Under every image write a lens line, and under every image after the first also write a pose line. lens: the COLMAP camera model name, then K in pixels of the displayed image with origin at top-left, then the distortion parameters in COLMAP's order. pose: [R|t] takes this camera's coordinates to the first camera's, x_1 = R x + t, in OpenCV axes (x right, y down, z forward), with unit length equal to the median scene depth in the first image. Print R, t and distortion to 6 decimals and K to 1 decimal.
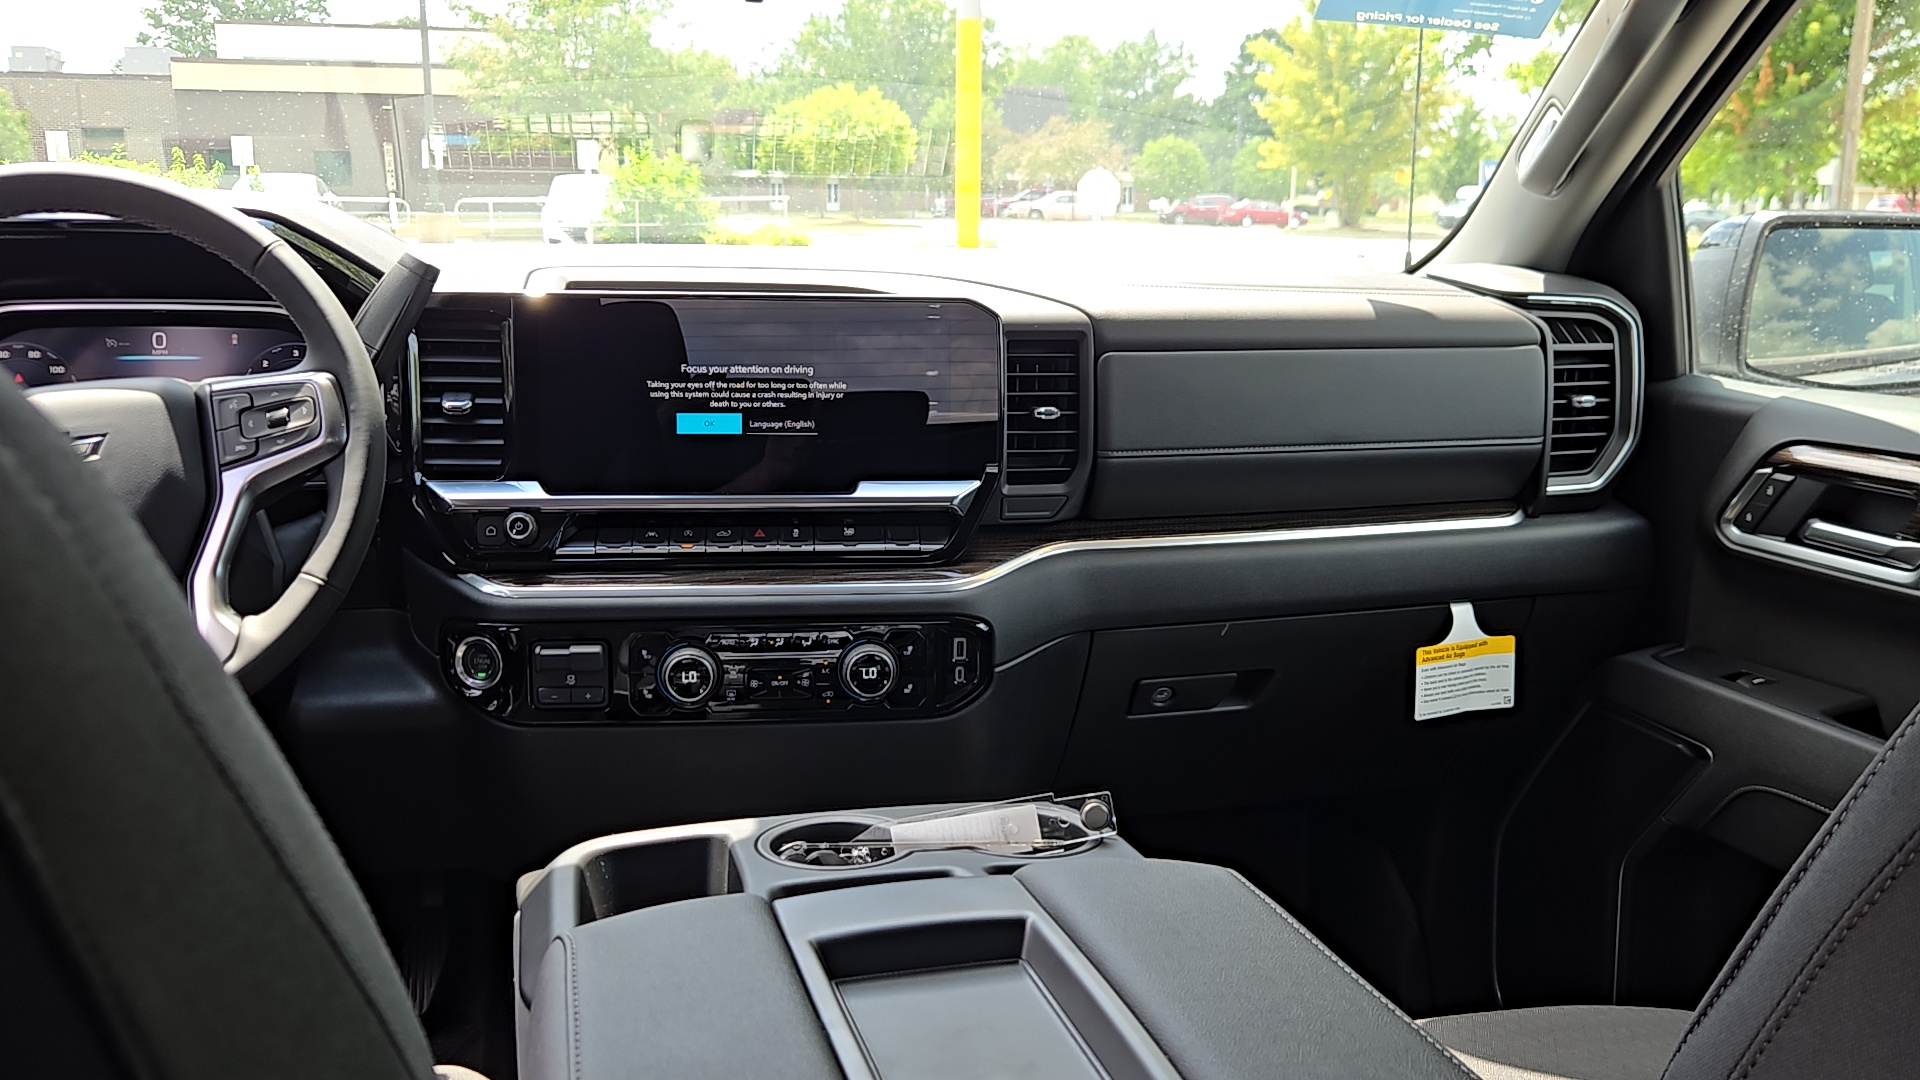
lens RADIAL K [[1620.8, 0, 957.9], [0, 1620.8, 533.9], [0, 0, 1]] dist [0.006363, -0.011720]
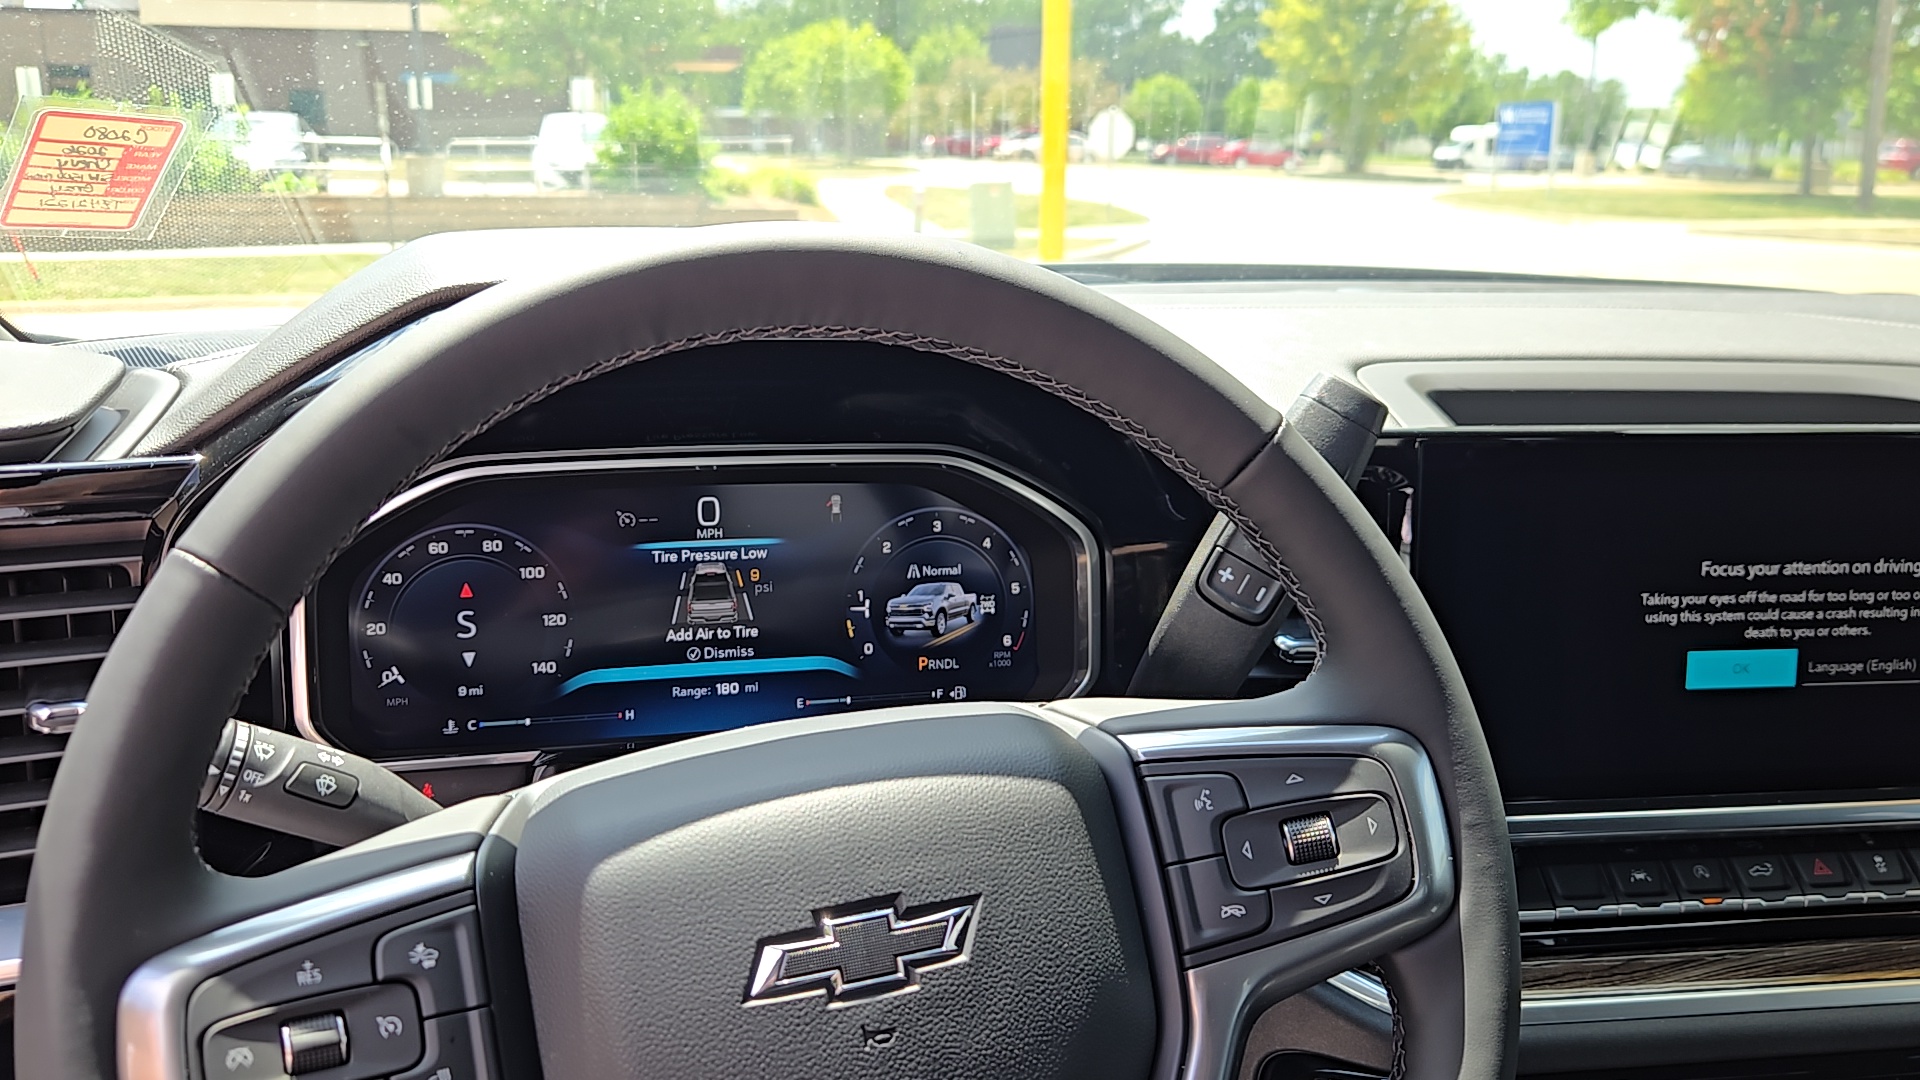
lens RADIAL K [[1620.8, 0, 957.9], [0, 1620.8, 533.9], [0, 0, 1]] dist [0.006363, -0.011720]
pose [[0.999916, -0.000071, 0.012949, -0.418428], [-0.000386, 0.999378, 0.035271, -0.131122], [-0.012943, -0.035273, 0.999294, 0.465531]]
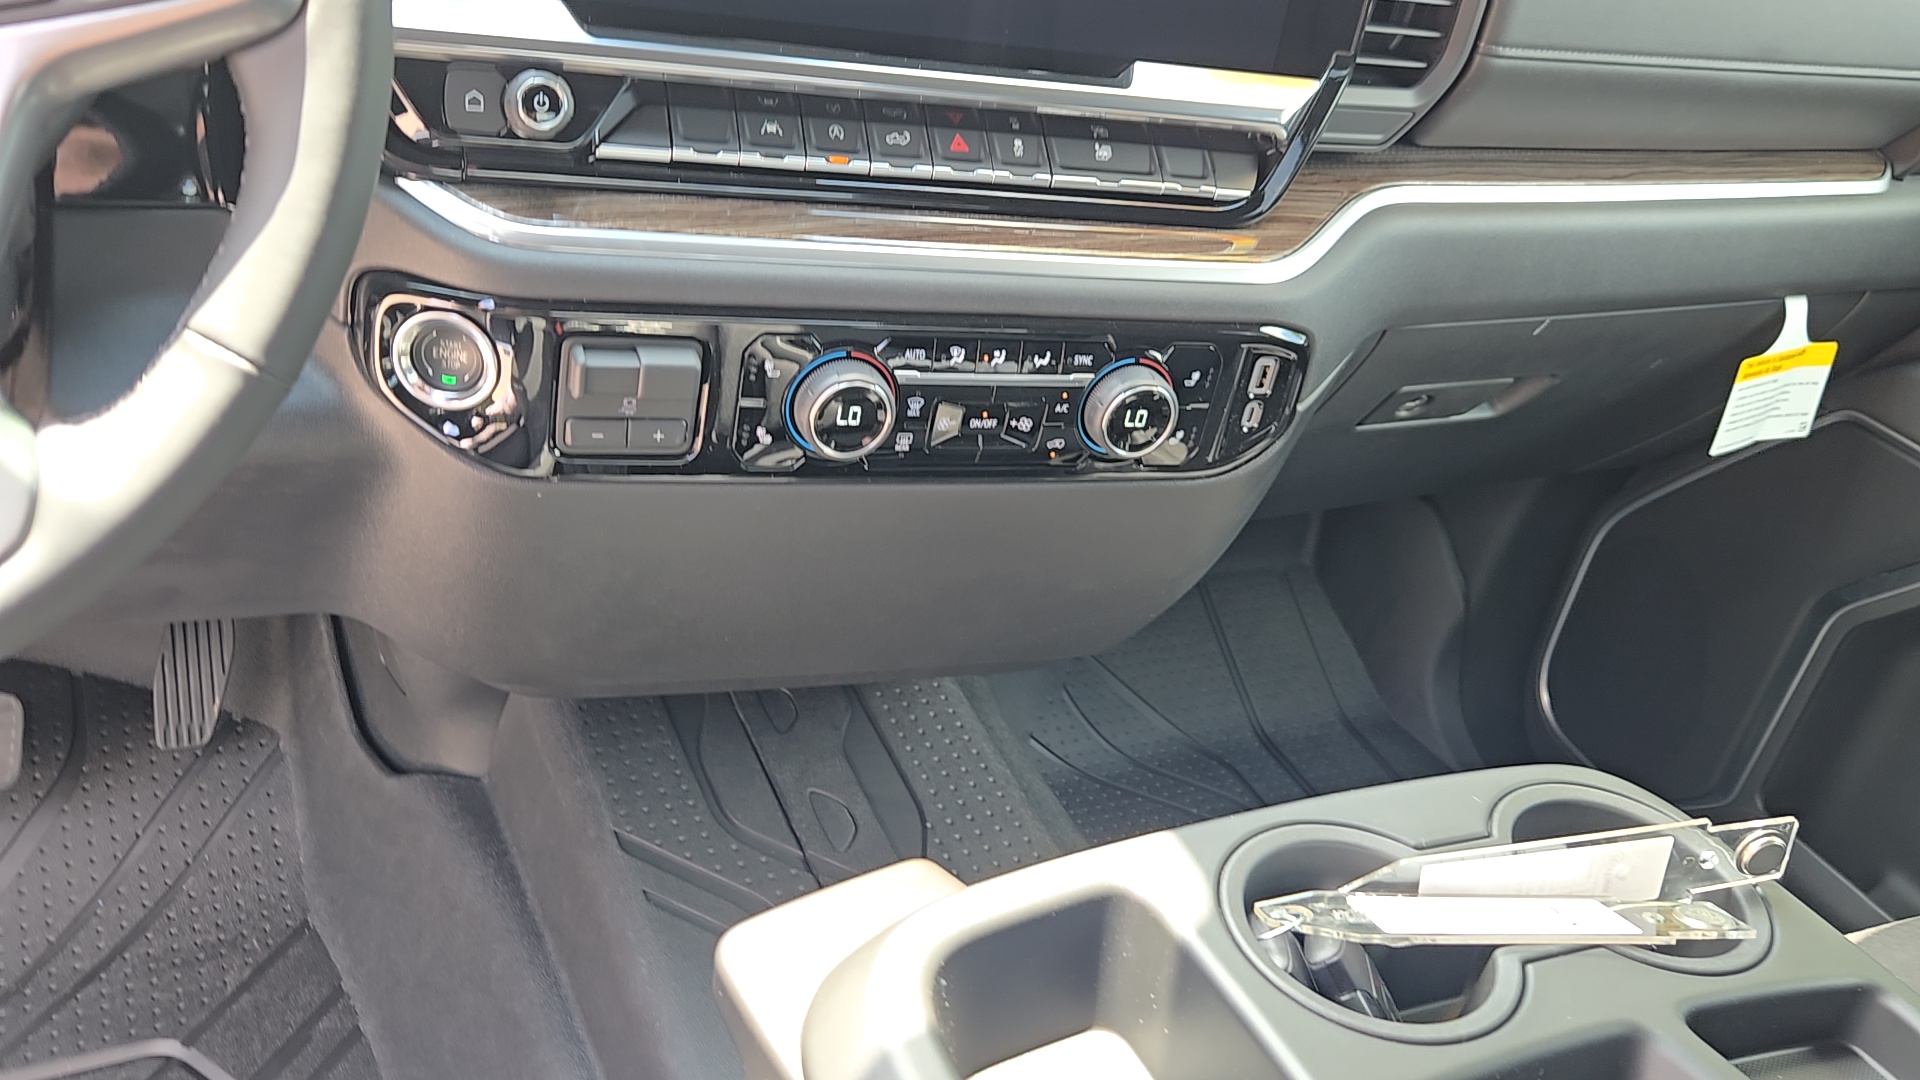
lens RADIAL K [[1611.6, 0, 952.0], [0, 1611.6, 532.0], [0, 0, 1]] dist [0.005240, 0.007786]
pose [[0.964934, 0.042060, 0.259102, -0.260686], [-0.135598, 0.925048, 0.354823, -0.072054], [-0.224758, -0.377515, 0.898313, 0.461014]]
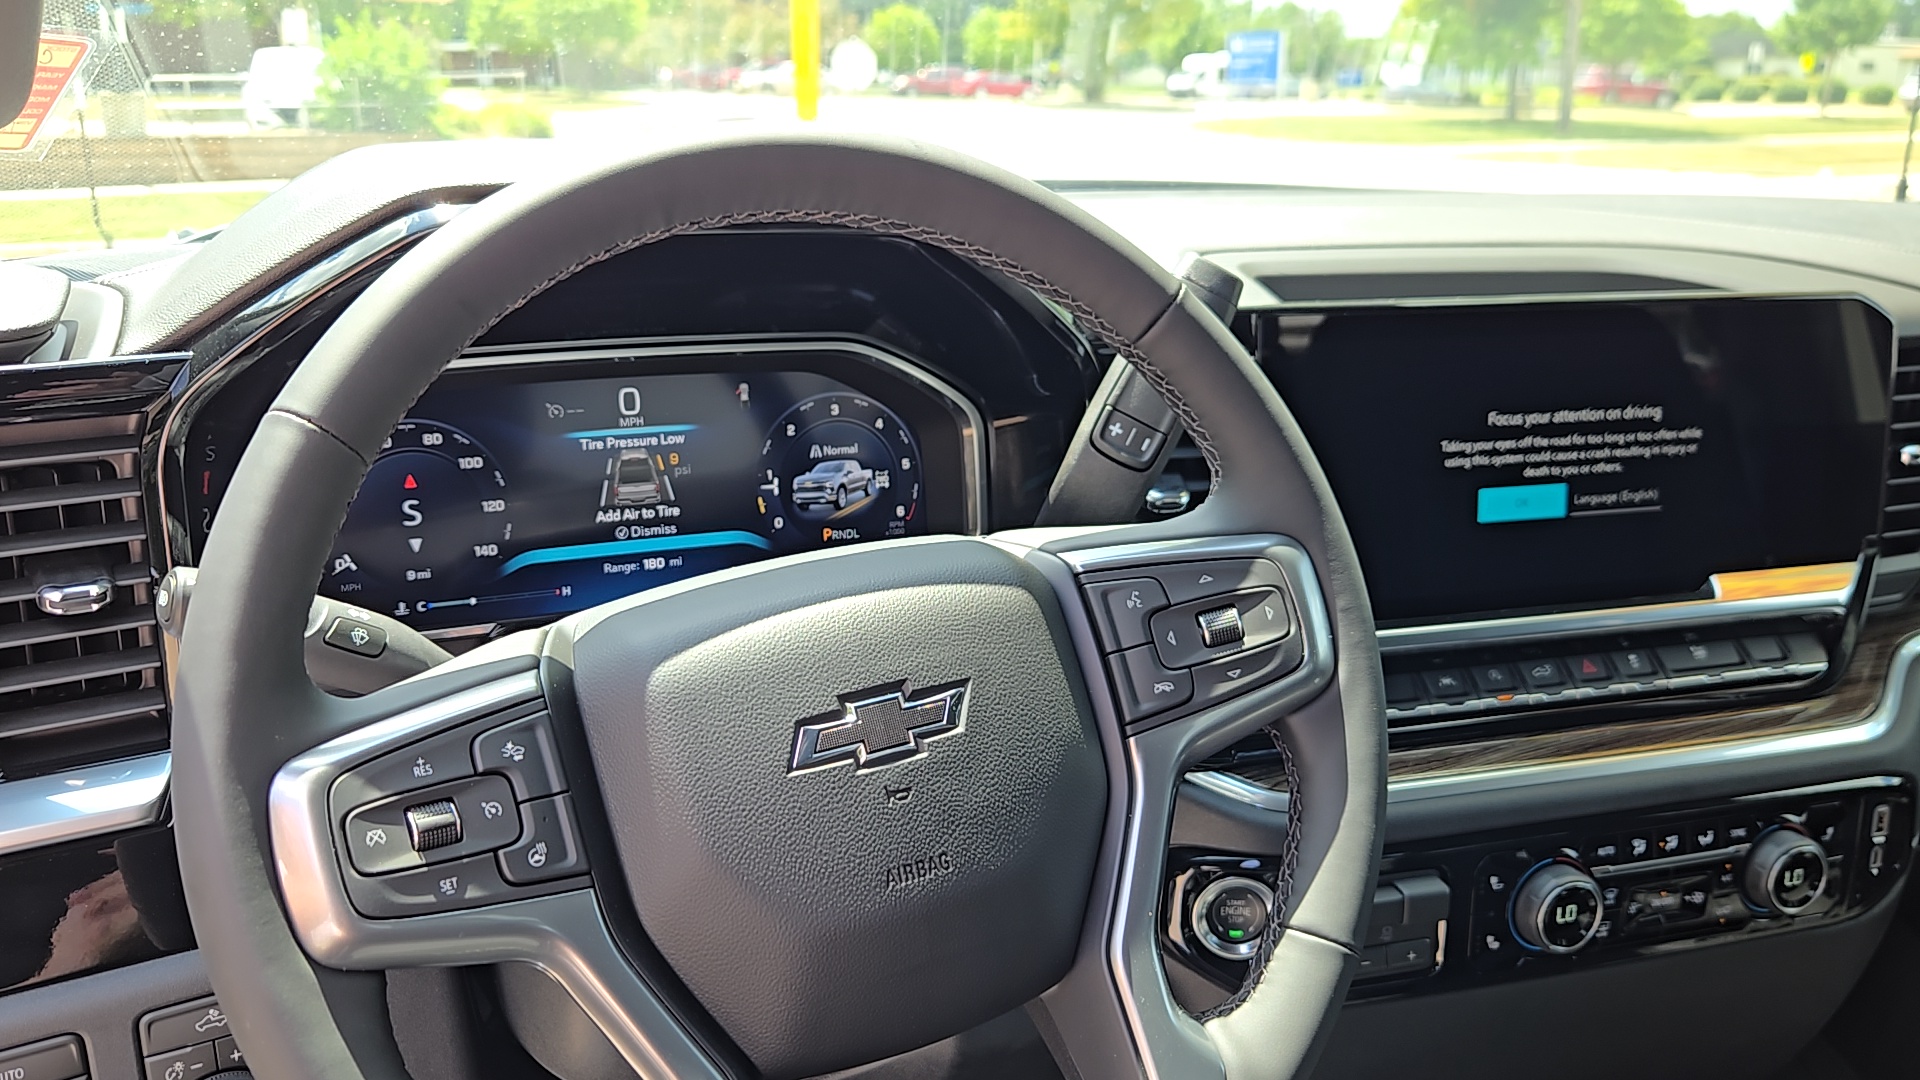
lens RADIAL K [[1620.8, 0, 957.9], [0, 1620.8, 533.9], [0, 0, 1]] dist [0.006363, -0.011720]
pose [[0.986048, -0.048464, 0.159247, -0.472937], [0.036553, 0.996369, 0.076897, -0.112667], [-0.162396, -0.070003, 0.984239, 0.404785]]
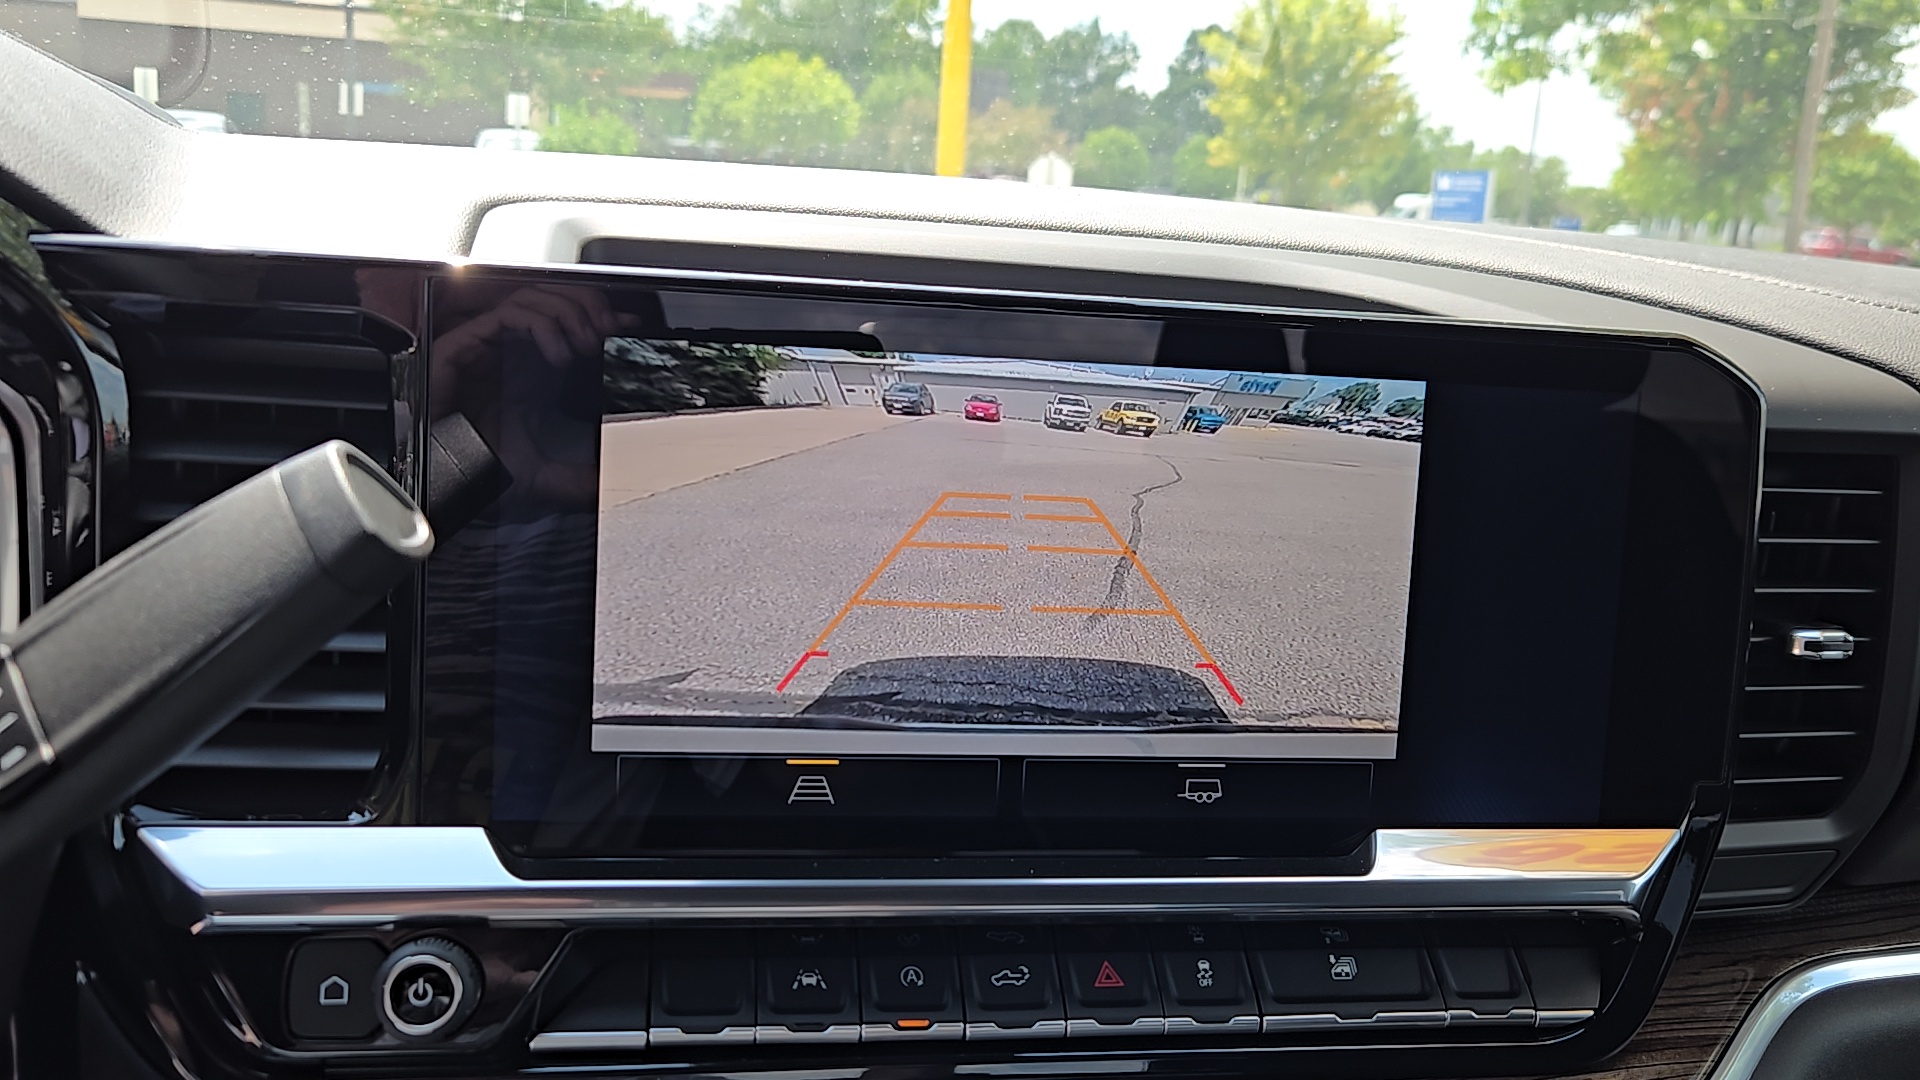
lens RADIAL K [[1620.8, 0, 957.9], [0, 1620.8, 533.9], [0, 0, 1]] dist [0.006363, -0.011720]
pose [[0.997681, 0.045873, 0.050280, -0.177597], [-0.046375, 0.998885, 0.008864, -0.098471], [-0.049818, -0.011176, 0.998696, 0.649388]]
